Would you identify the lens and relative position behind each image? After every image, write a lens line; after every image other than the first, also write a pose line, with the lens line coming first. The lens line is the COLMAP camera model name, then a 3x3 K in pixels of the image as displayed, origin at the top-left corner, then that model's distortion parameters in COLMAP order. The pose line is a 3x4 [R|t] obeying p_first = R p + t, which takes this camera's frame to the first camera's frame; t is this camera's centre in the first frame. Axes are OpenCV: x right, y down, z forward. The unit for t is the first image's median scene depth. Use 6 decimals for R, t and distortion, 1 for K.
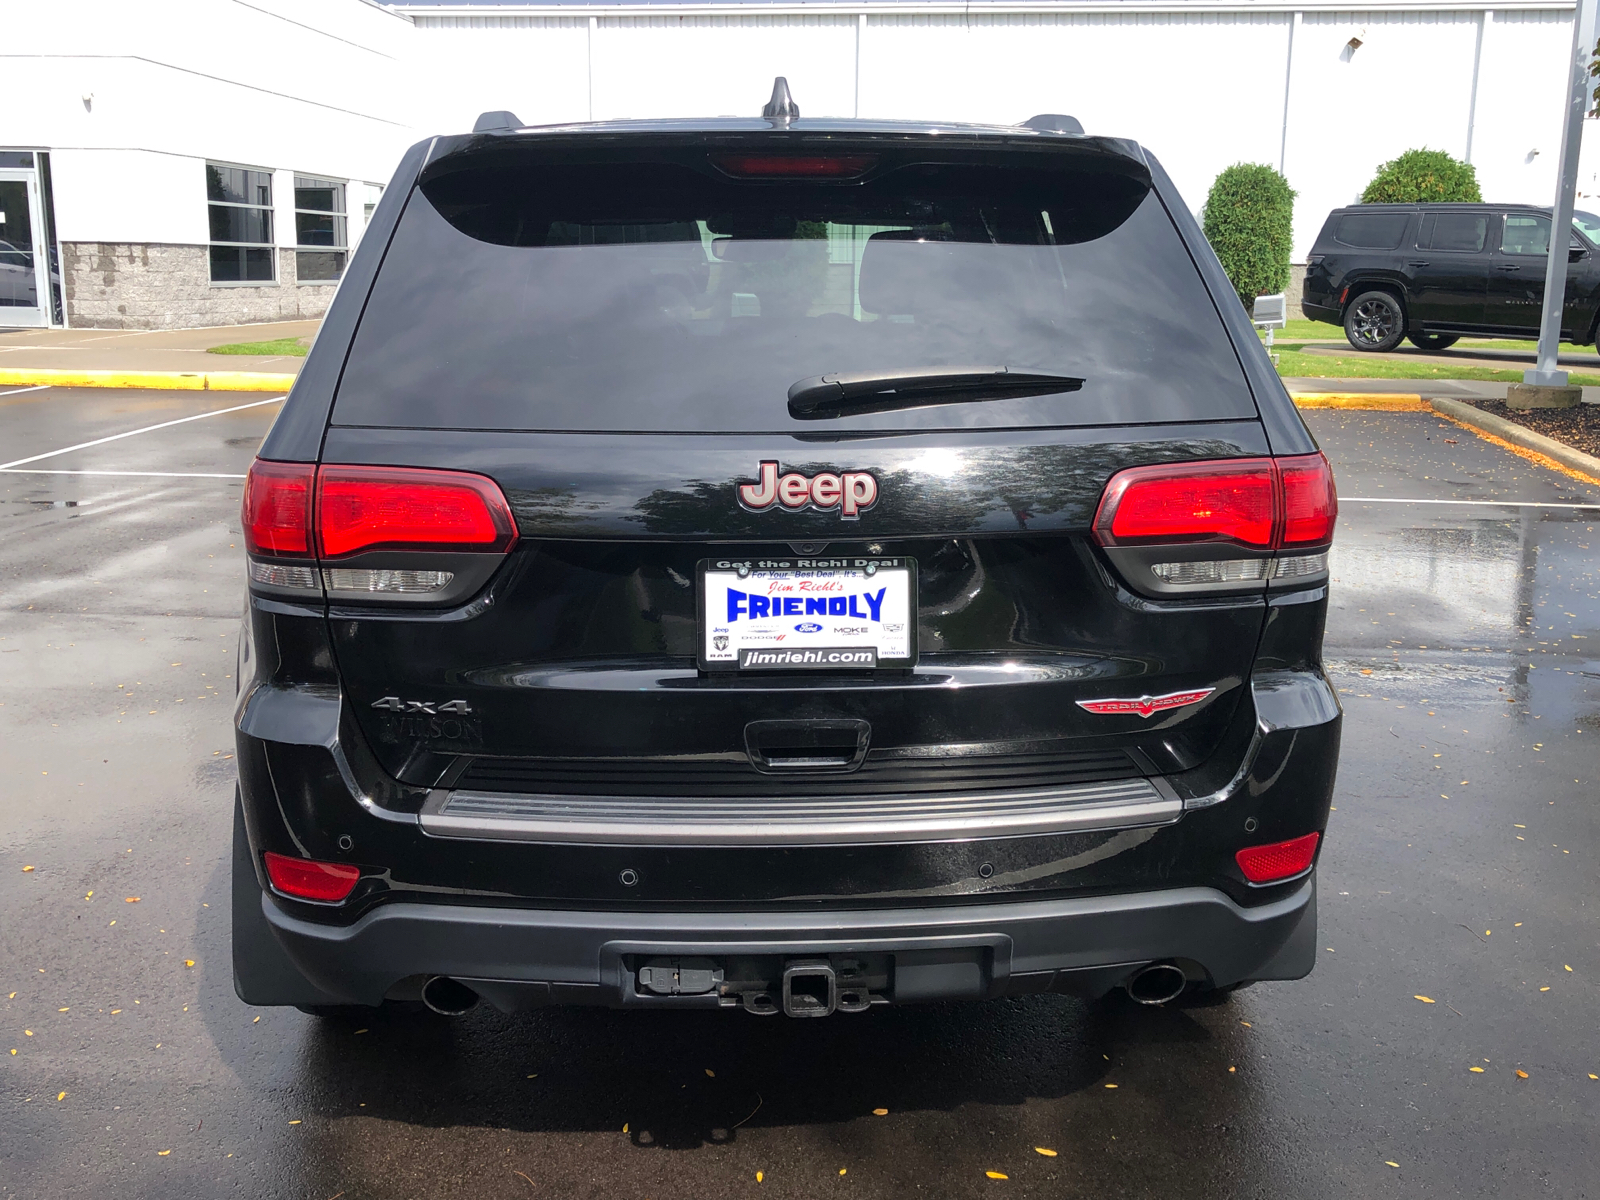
lens RADIAL K [[1587.8, 0, 798.9], [0, 1587.8, 592.4], [0, 0, 1]] dist [0.020228, 0.000000]
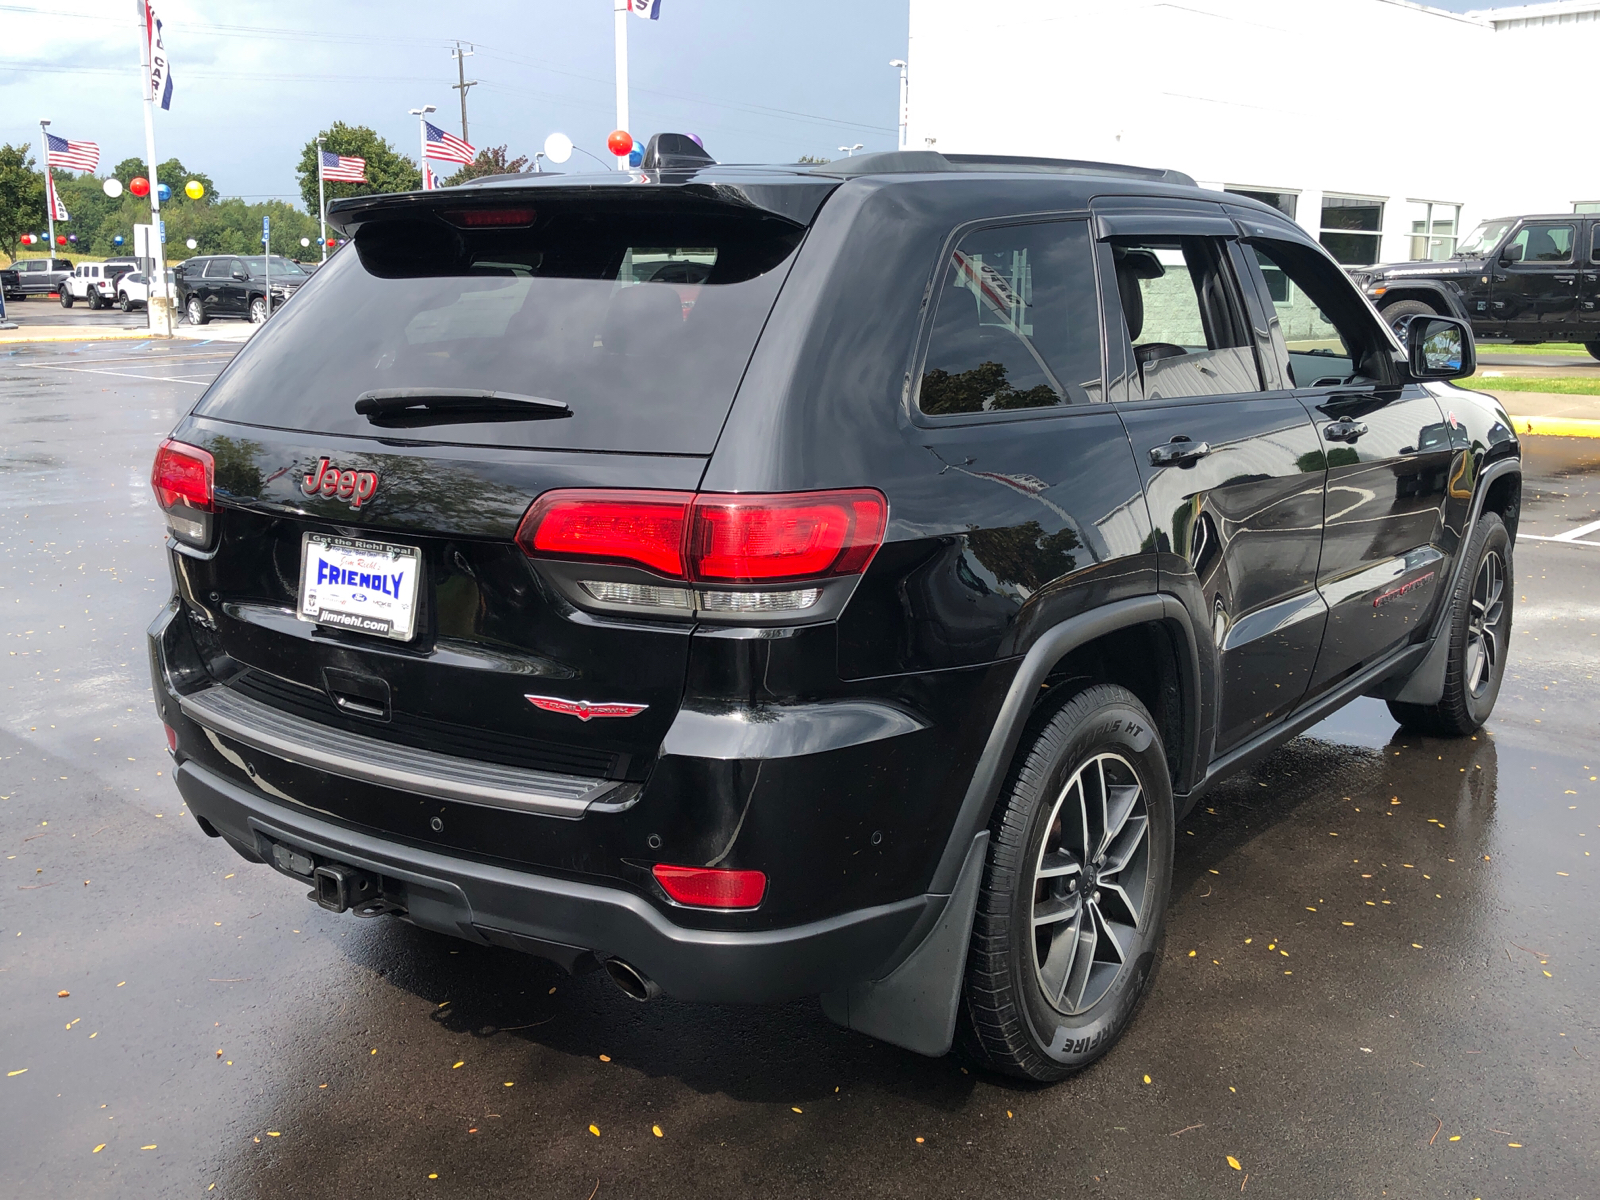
lens RADIAL K [[1587.8, 0, 798.3], [0, 1587.8, 607.3], [0, 0, 1]] dist [0.020228, 0.000000]
pose [[0.777820, 0.125774, -0.615773, 1.019479], [-0.127190, 0.990999, 0.041754, -0.063739], [0.615482, 0.045843, 0.786817, 0.243937]]
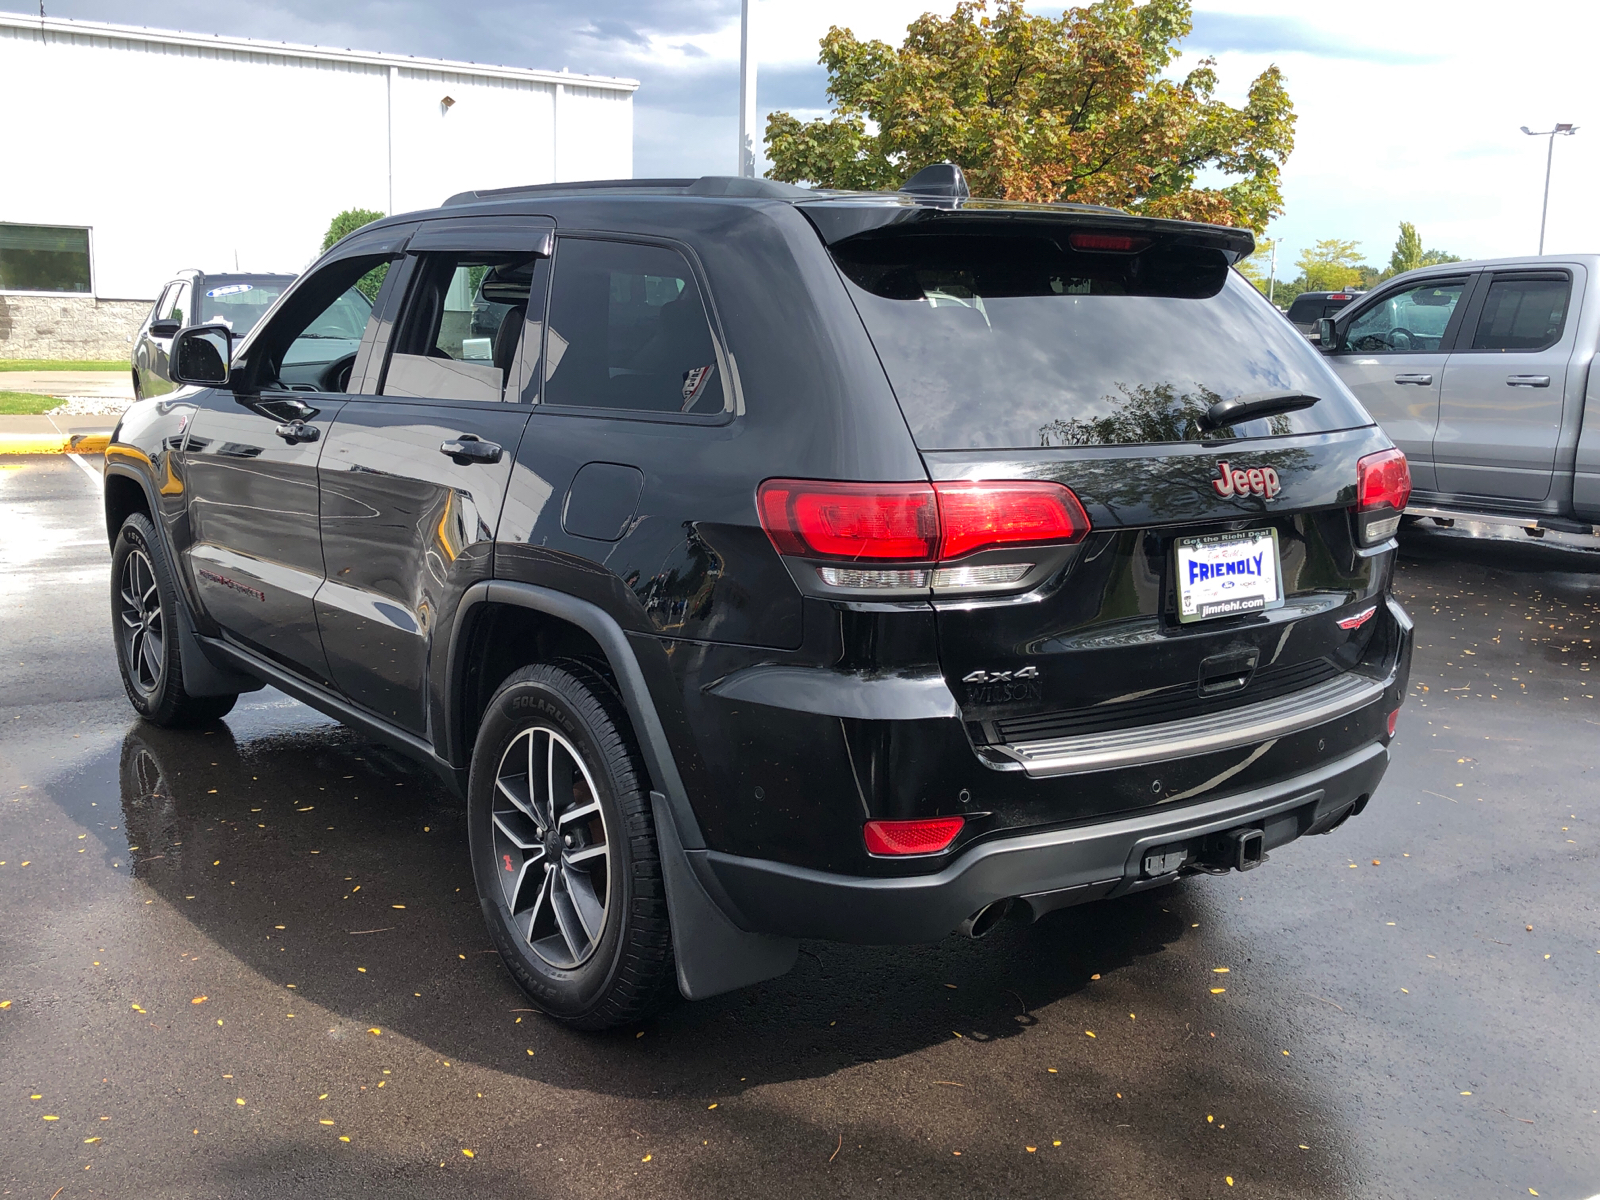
lens RADIAL K [[1587.8, 0, 804.1], [0, 1587.8, 594.3], [0, 0, 1]] dist [0.020228, 0.000000]
pose [[0.825566, -0.083939, 0.558029, -1.049768], [0.097447, 0.995225, 0.005536, -0.012264], [-0.555829, 0.049807, 0.829803, 0.072221]]
